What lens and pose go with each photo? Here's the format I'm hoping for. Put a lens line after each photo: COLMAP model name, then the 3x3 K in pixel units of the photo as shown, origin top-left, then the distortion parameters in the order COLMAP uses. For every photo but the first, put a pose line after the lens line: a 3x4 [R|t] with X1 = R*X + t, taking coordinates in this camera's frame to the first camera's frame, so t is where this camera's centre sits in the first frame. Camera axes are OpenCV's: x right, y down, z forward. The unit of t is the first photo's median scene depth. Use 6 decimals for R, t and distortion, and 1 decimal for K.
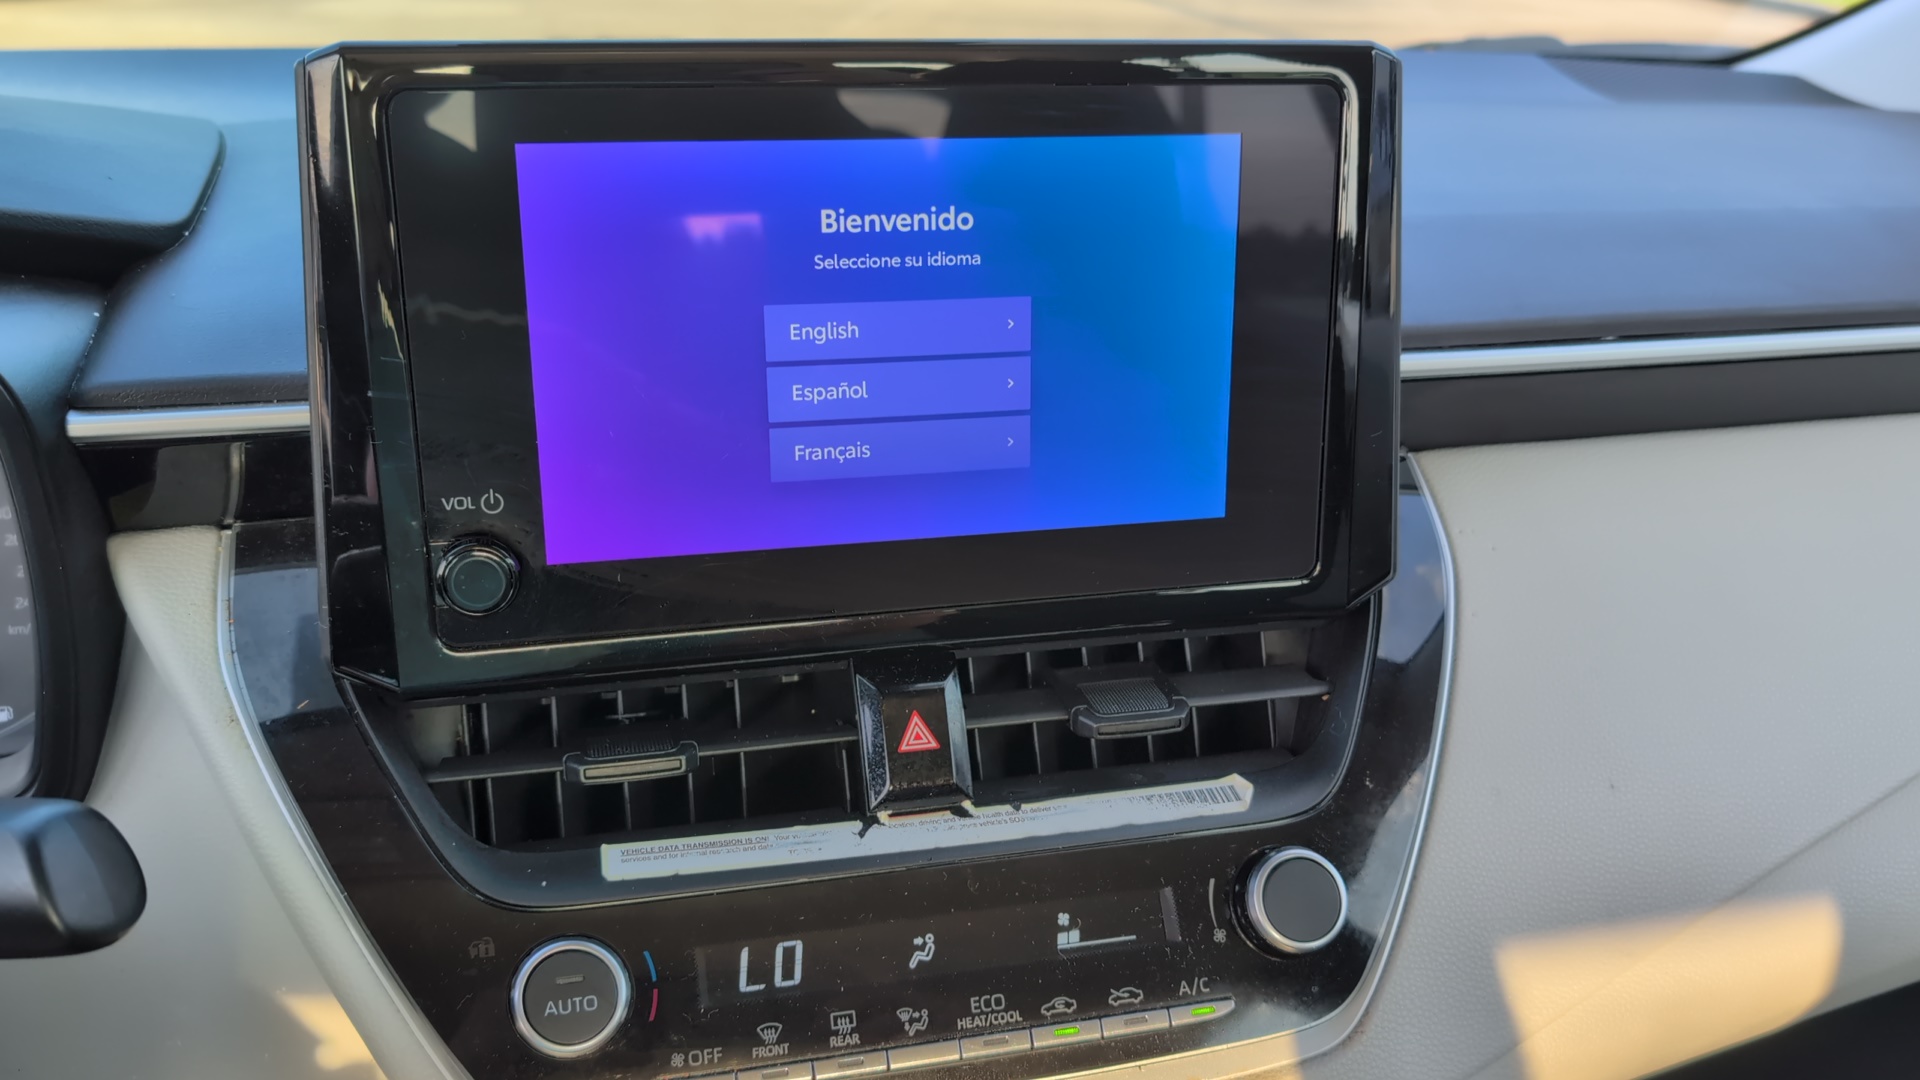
lens RADIAL K [[1614.4, 0, 960.0], [0, 1614.4, 540.0], [0, 0, 1]] dist [0.034955, -0.051254]
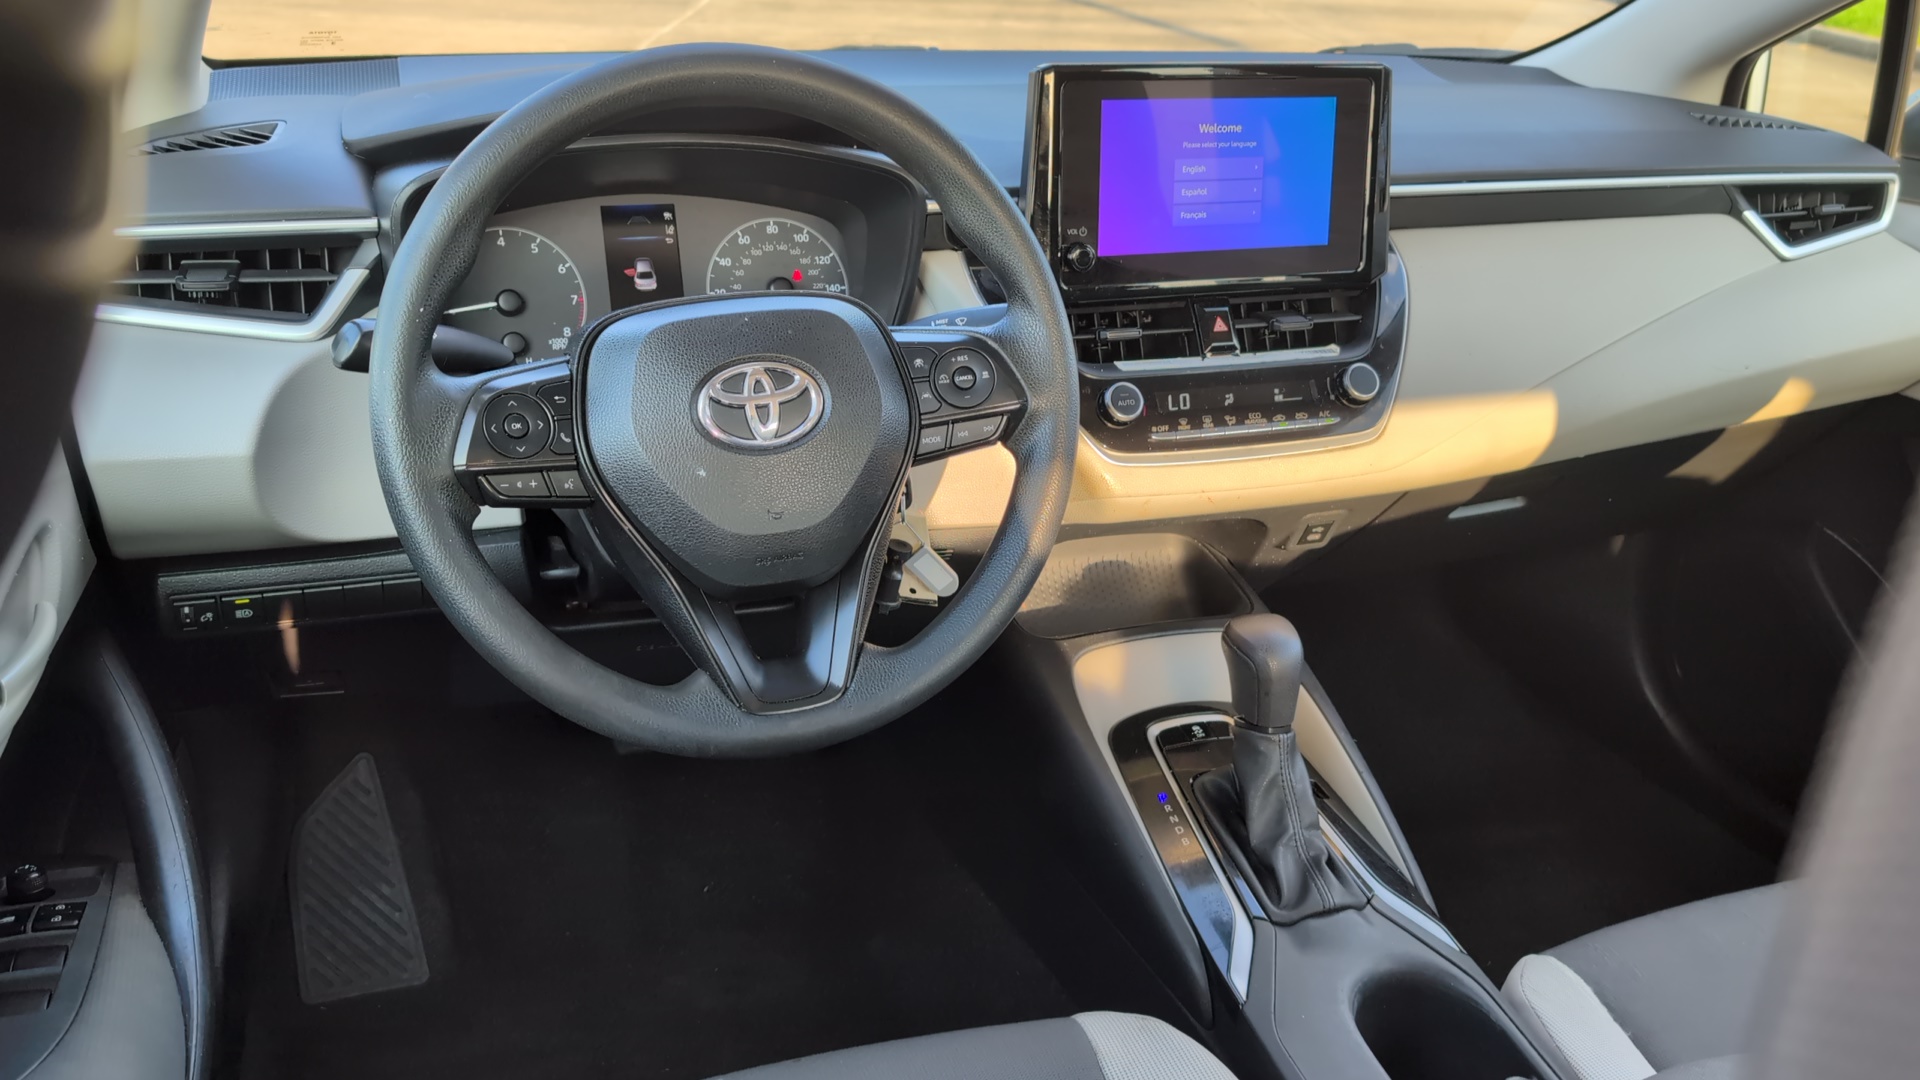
lens RADIAL K [[1614.4, 0, 960.0], [0, 1614.4, 540.0], [0, 0, 1]] dist [0.034955, -0.051254]
pose [[0.994135, -0.028022, 0.104457, -0.756692], [0.026362, 0.999504, 0.017233, 0.427386], [-0.104888, -0.014378, 0.994380, -1.643257]]
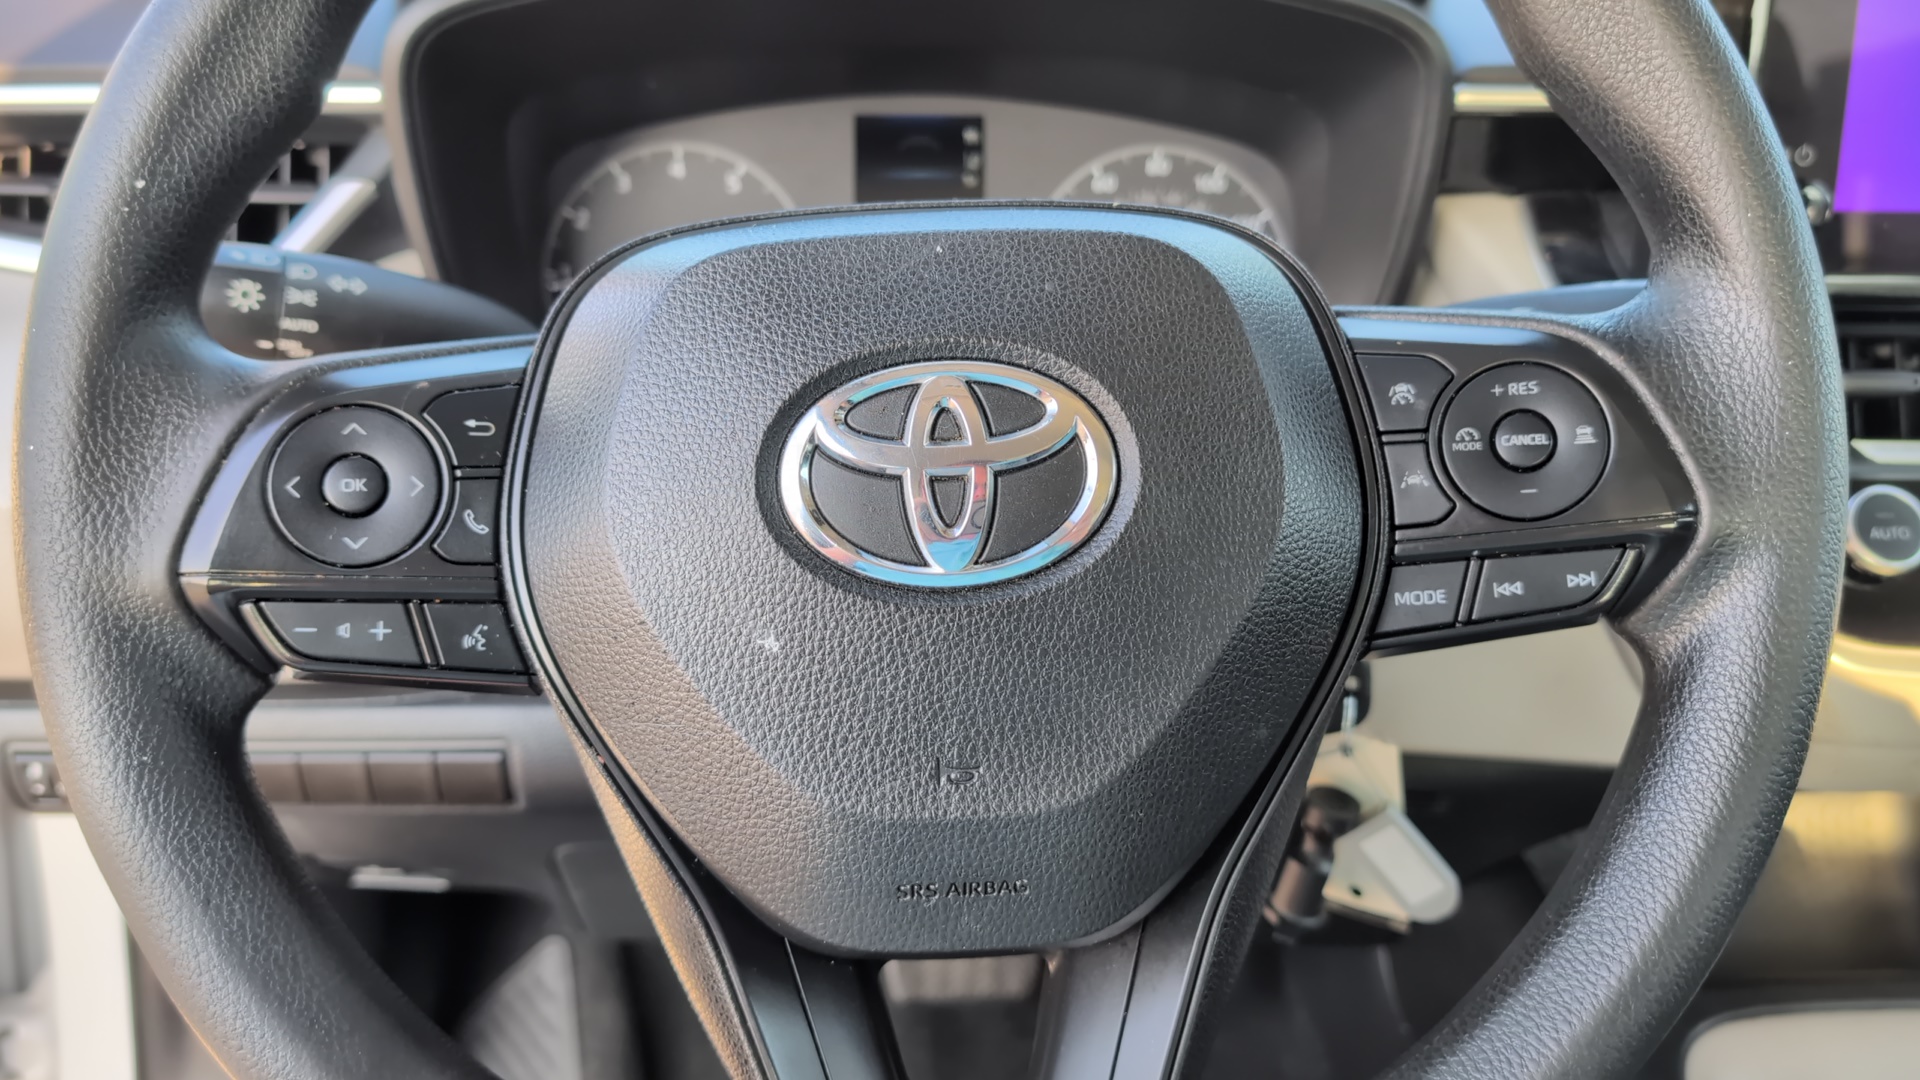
lens RADIAL K [[1614.4, 0, 960.0], [0, 1614.4, 540.0], [0, 0, 1]] dist [0.034955, -0.051254]
pose [[0.978844, 0.055446, -0.196955, -0.632639], [-0.062272, 0.997649, -0.028627, 0.338766], [0.194904, 0.040286, 0.979995, -0.338645]]
